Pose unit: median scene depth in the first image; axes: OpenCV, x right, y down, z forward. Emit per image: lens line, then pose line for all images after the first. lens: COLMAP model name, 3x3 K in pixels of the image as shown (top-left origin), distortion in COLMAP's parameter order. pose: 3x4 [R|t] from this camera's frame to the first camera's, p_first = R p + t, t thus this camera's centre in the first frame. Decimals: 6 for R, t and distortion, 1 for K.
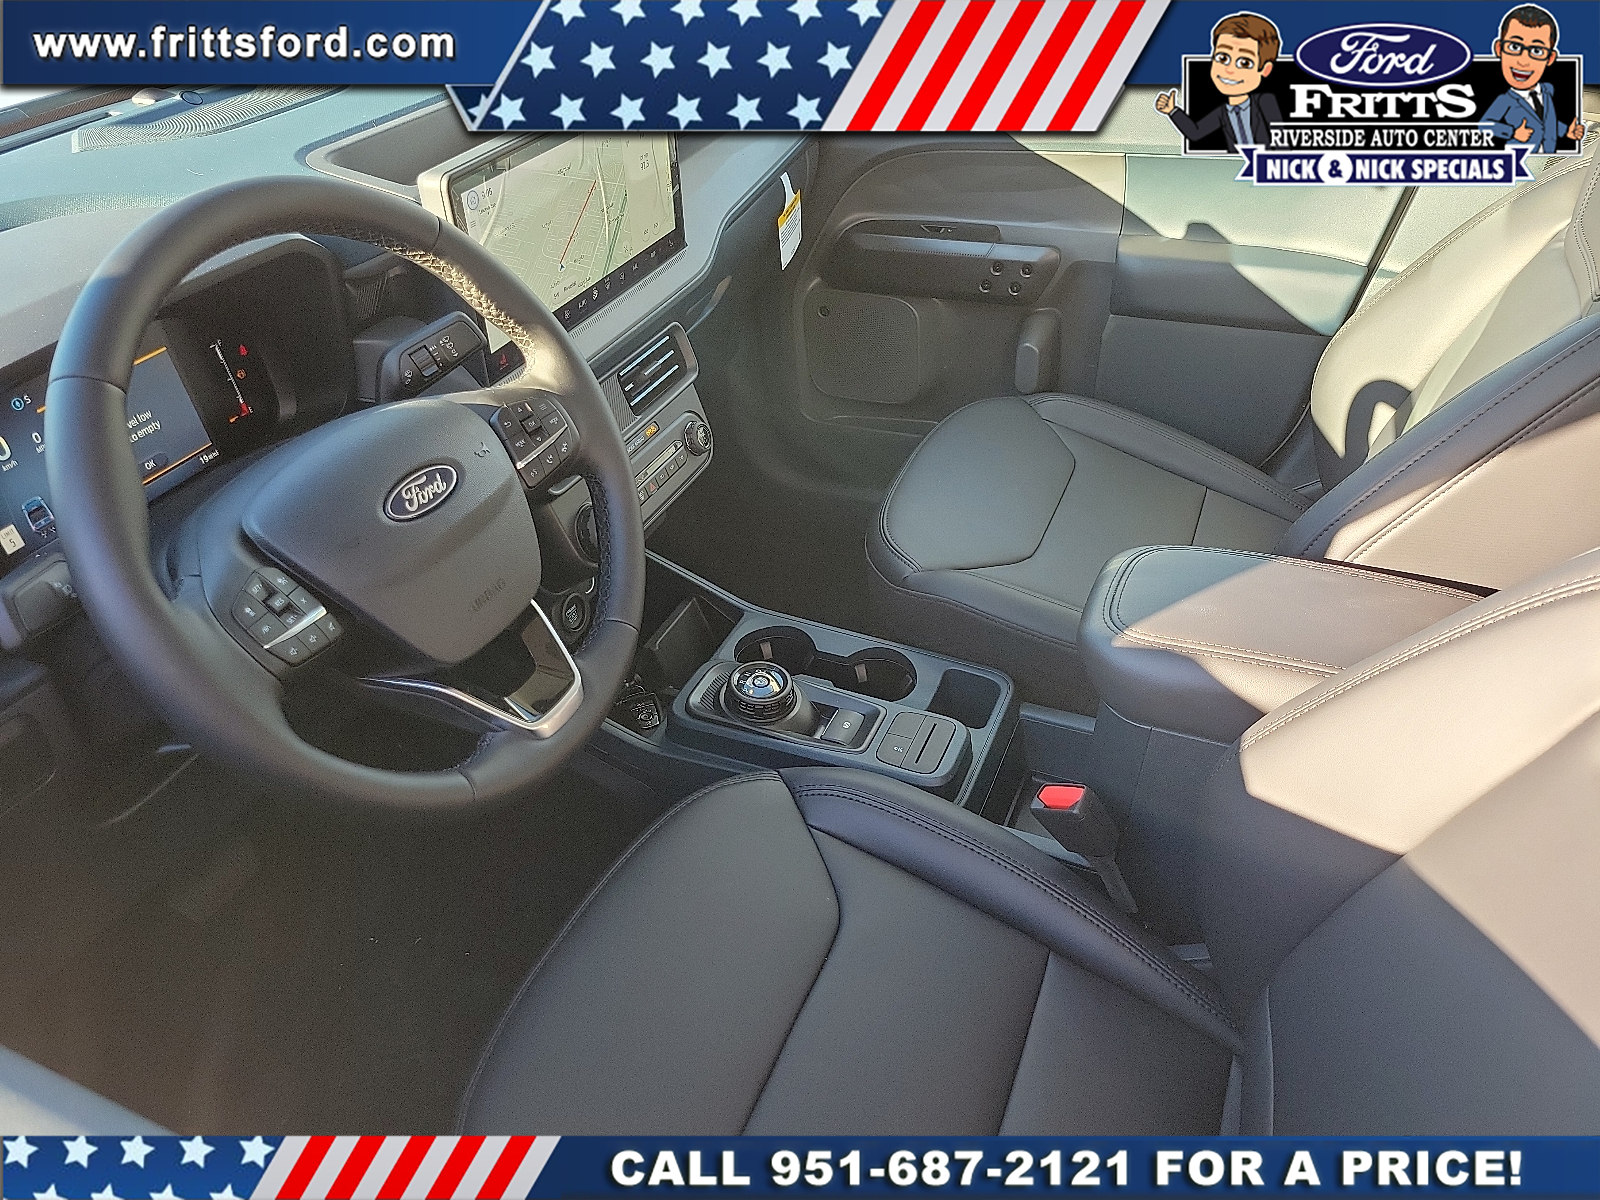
lens RADIAL K [[1164.7, 0, 800.0], [0, 1164.7, 600.0], [0, 0, 1]] dist [-0.003038, -0.003735]
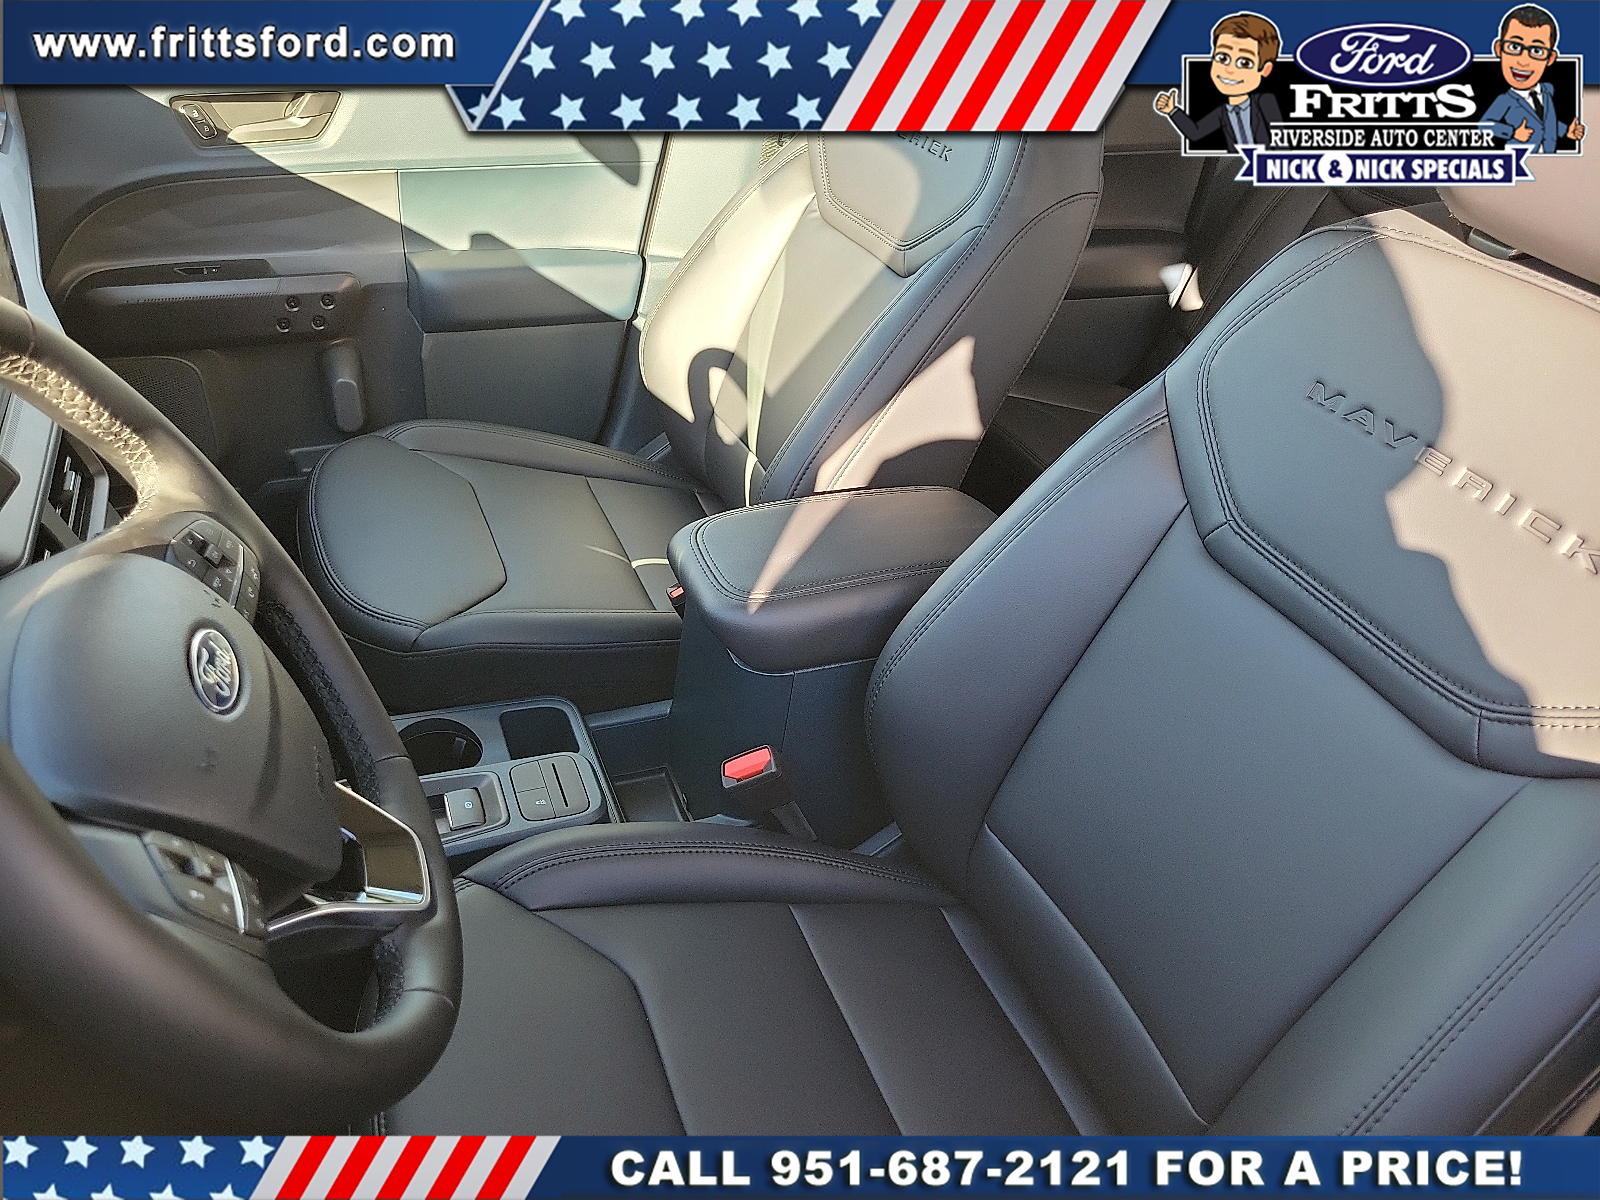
lens RADIAL K [[1164.7, 0, 800.0], [0, 1164.7, 600.0], [0, 0, 1]] dist [-0.003038, -0.003735]
pose [[0.677374, -0.305810, 0.669062, -0.251685], [0.314405, 0.942596, 0.112523, -0.046068], [-0.665066, 0.134136, 0.734639, 0.102199]]
